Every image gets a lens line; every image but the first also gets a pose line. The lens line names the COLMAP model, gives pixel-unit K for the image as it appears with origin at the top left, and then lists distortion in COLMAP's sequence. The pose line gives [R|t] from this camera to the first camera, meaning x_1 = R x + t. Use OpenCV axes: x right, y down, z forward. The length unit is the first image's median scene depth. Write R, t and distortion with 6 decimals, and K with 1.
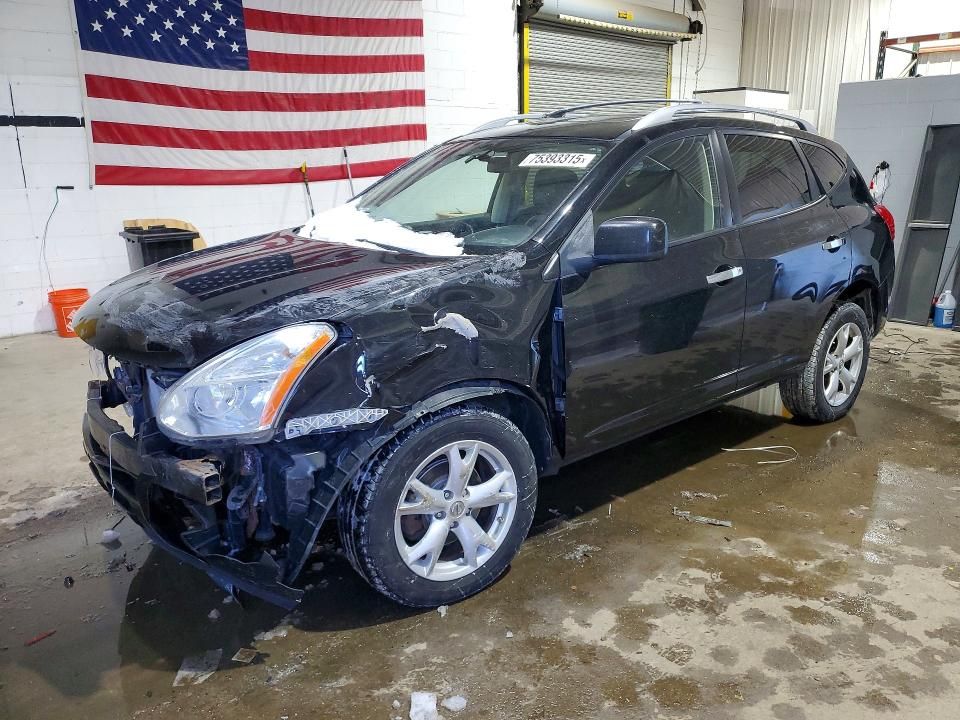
lens RADIAL K [[750.6, 0, 481.0], [0, 750.6, 366.9], [0, 0, 1]] dist [0.006563, -0.000841]
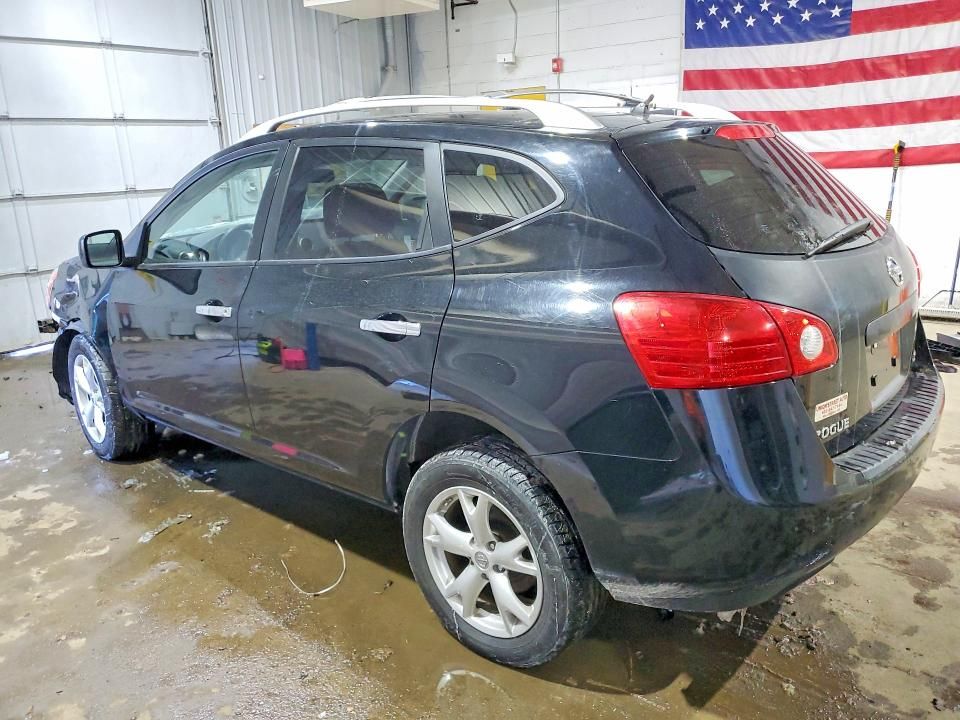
lens RADIAL K [[750.6, 0, 480.7], [0, 750.6, 351.5], [0, 0, 1]] dist [0.006563, -0.000841]
pose [[0.151702, 0.248907, -0.956573, 0.580435], [-0.224788, 0.951103, 0.211835, -0.152905], [0.962526, 0.182890, 0.200236, 0.536076]]
